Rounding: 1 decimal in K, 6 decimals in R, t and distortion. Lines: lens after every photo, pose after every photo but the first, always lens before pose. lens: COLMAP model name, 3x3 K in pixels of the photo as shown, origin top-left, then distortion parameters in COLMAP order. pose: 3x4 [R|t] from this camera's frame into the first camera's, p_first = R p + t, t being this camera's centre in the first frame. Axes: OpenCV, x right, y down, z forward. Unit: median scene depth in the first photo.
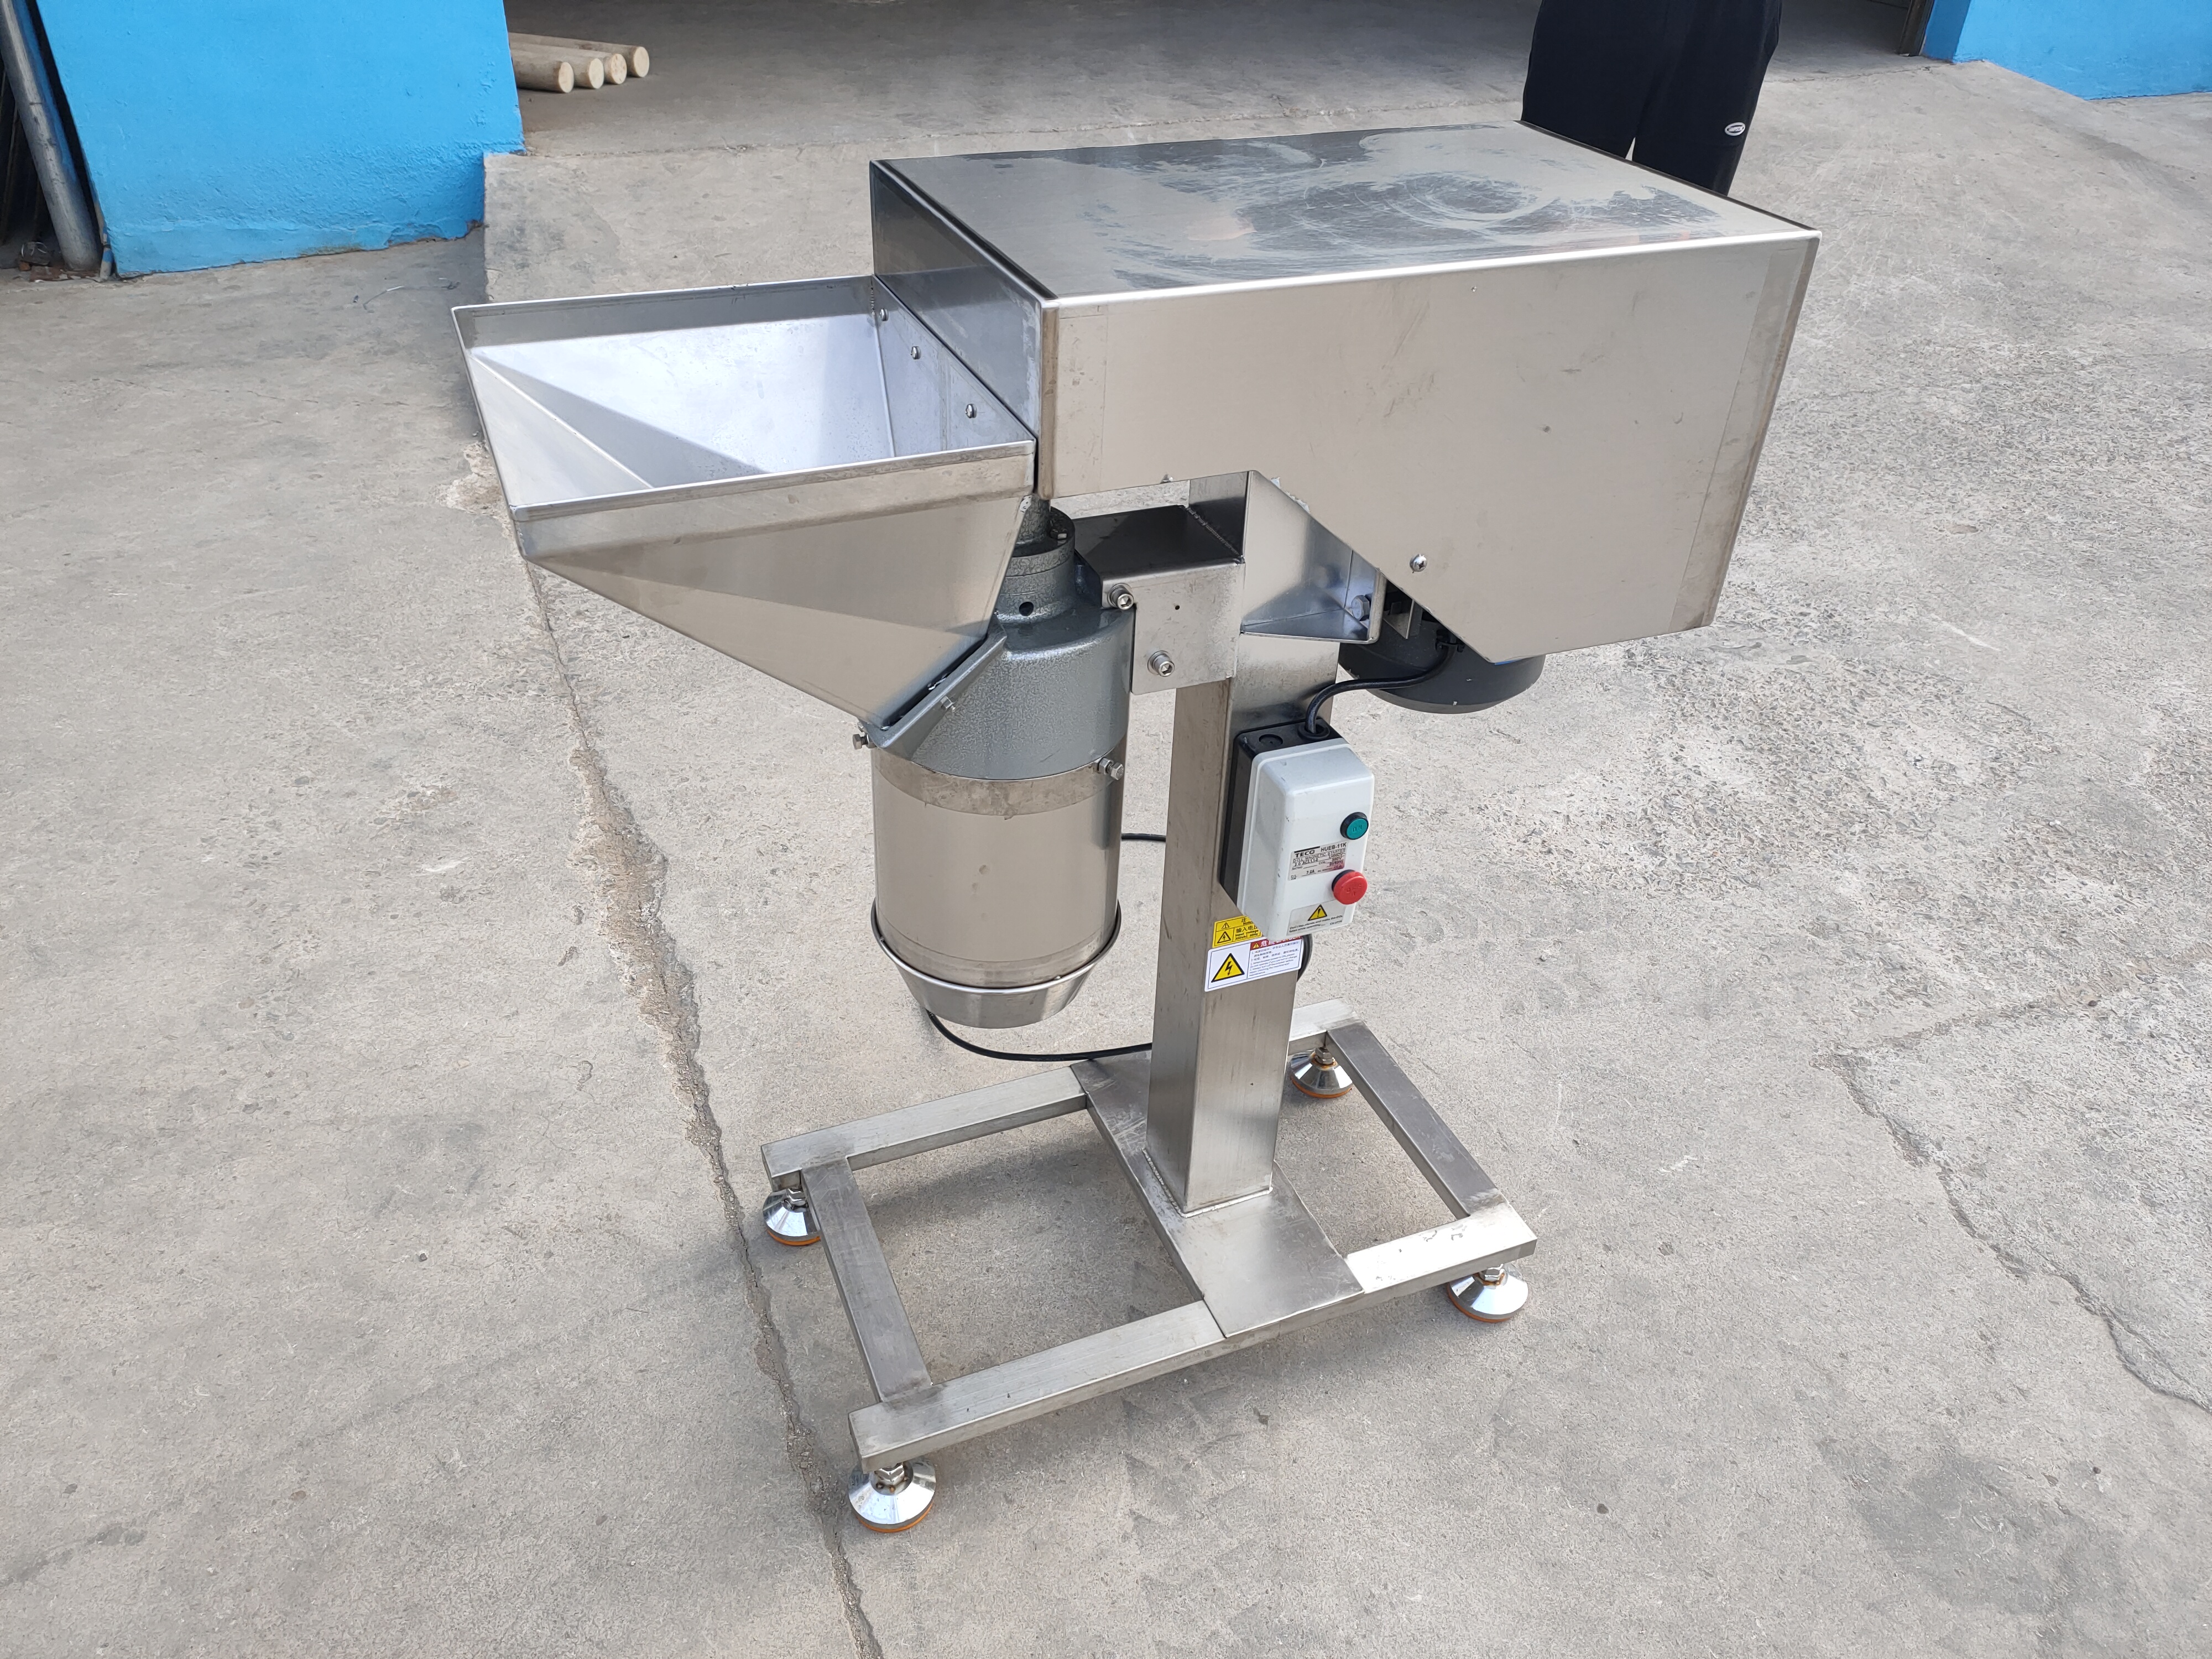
lens RADIAL K [[1640.9, 0, 1097.8], [0, 1640.9, 825.9], [0, 0, 1]] dist [0.082286, -0.097936]
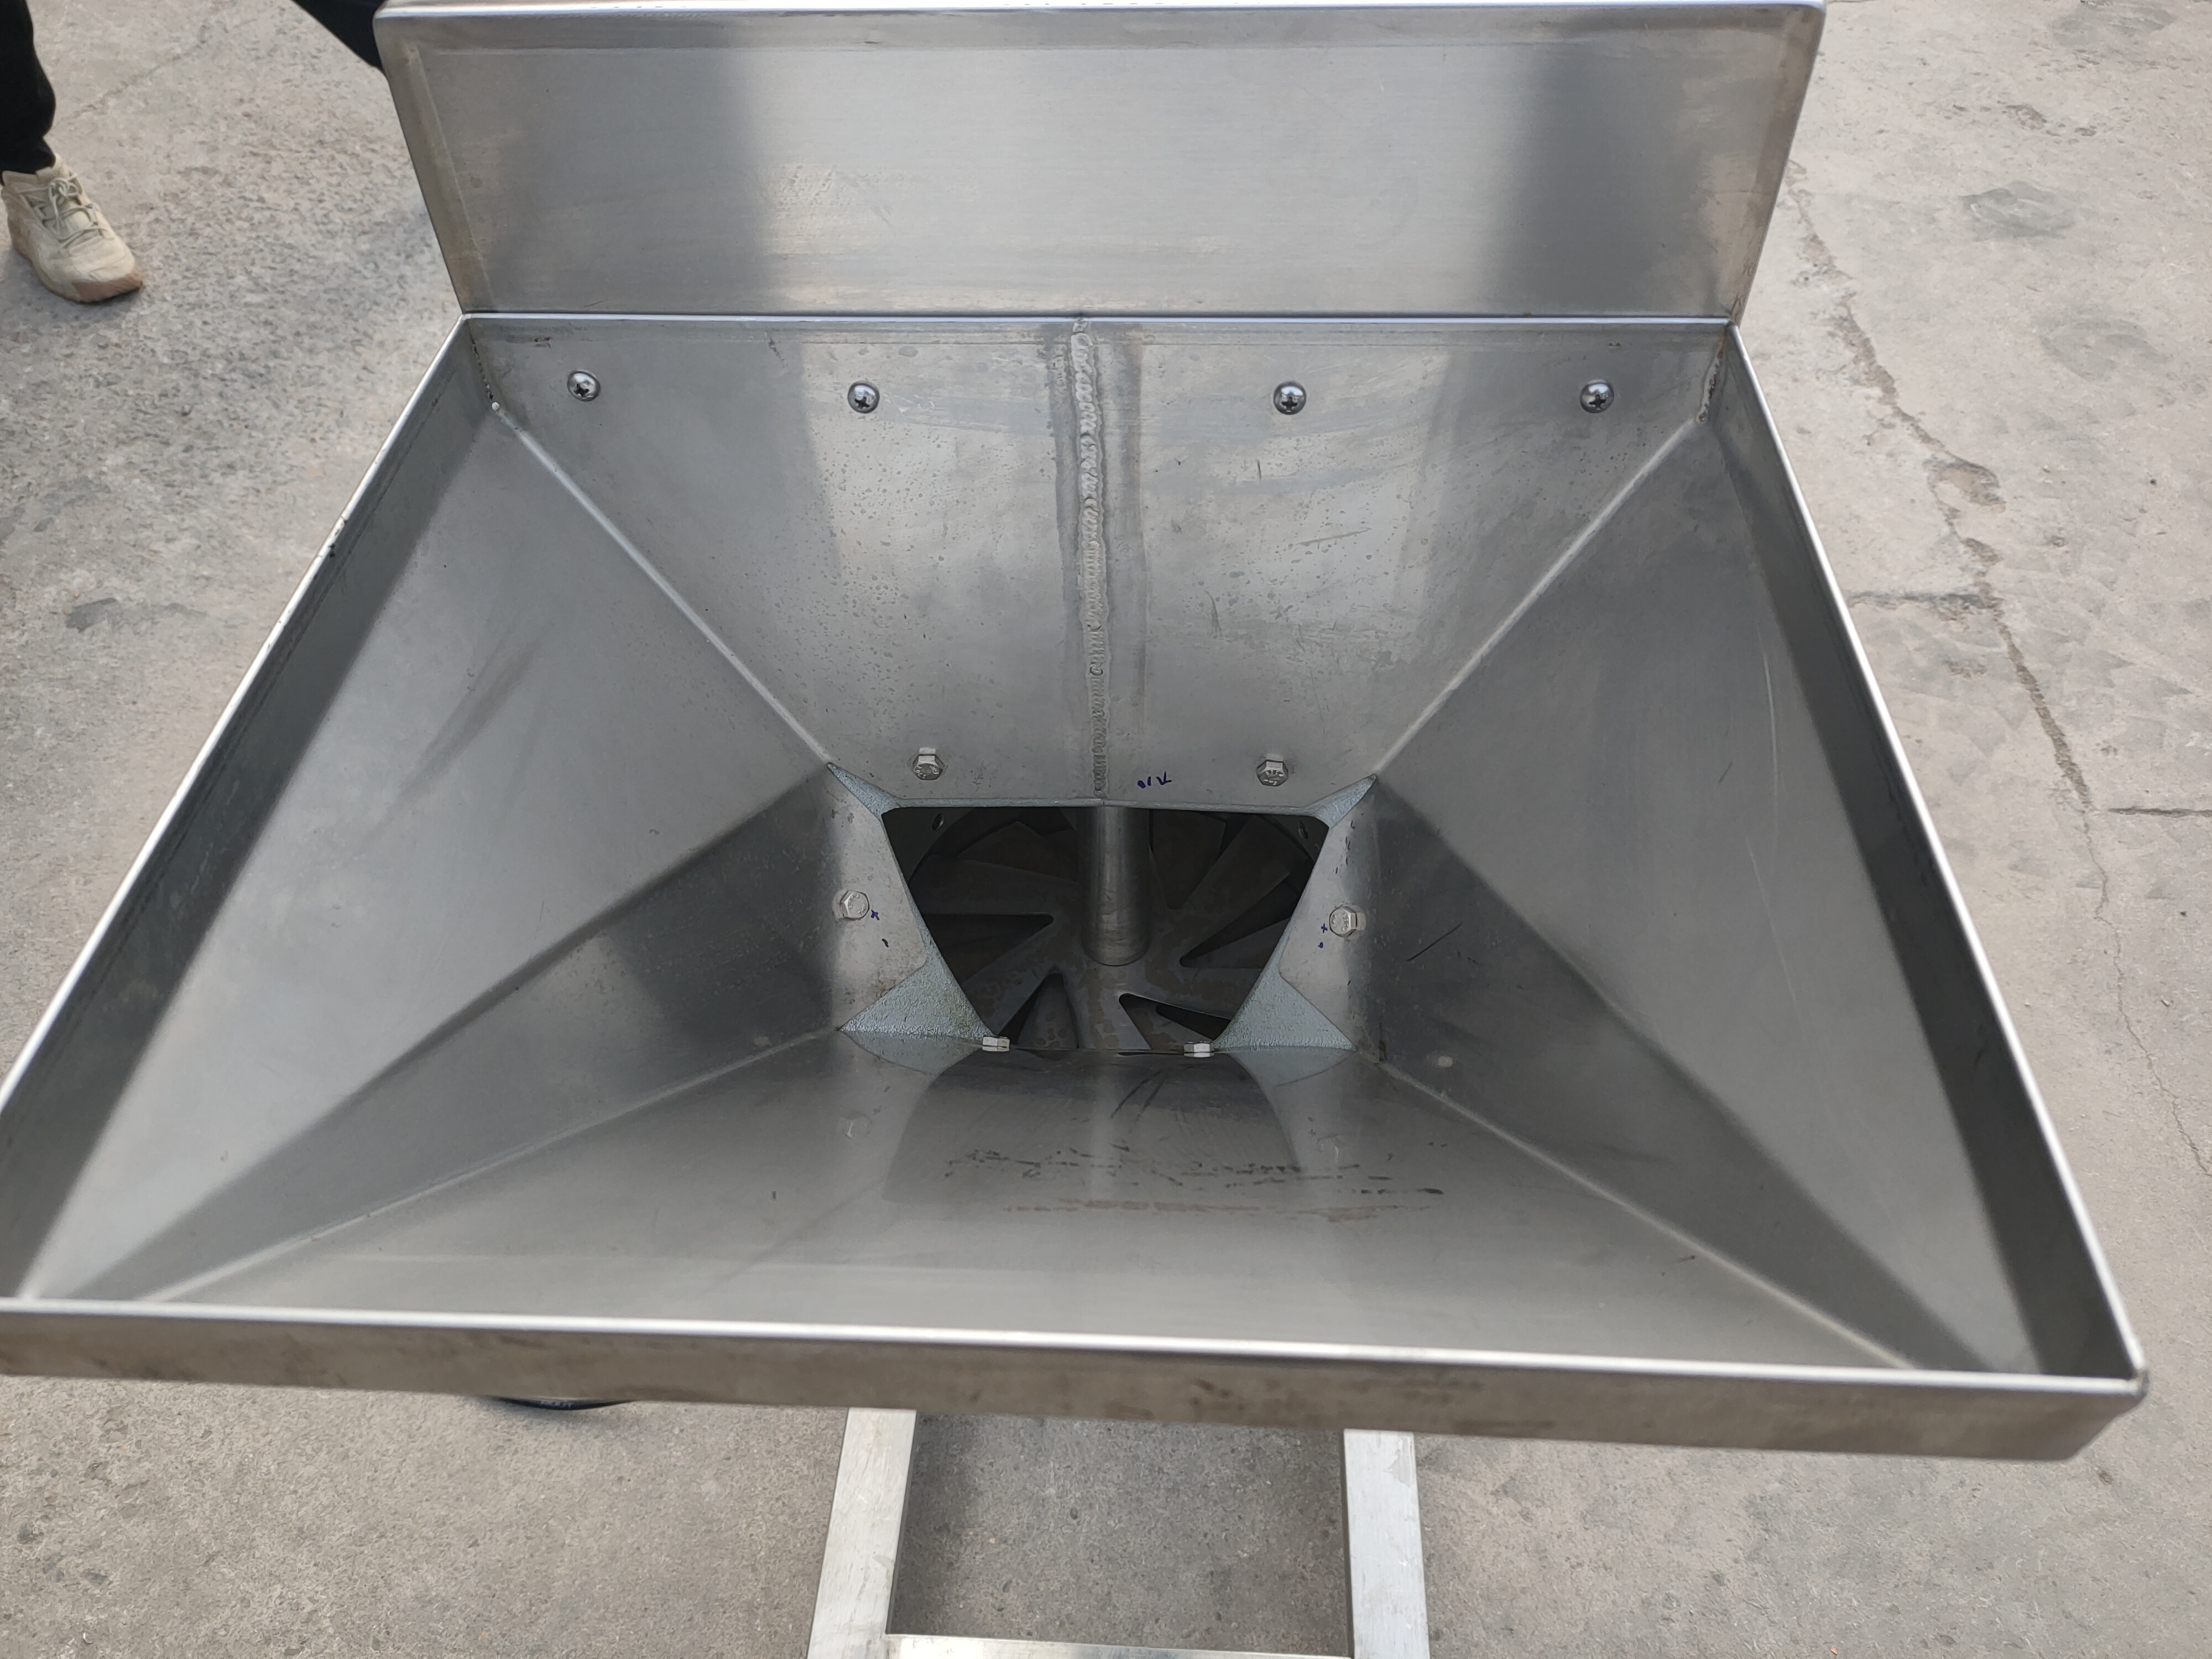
lens RADIAL K [[1670.2, 0, 1092.0], [0, 1670.2, 827.9], [0, 0, 1]] dist [0.013567, 0.003053]
pose [[0.430924, -0.690826, 0.580572, -0.250467], [0.543510, 0.712281, 0.444132, -0.228919], [-0.720348, 0.124159, 0.682410, 0.434384]]
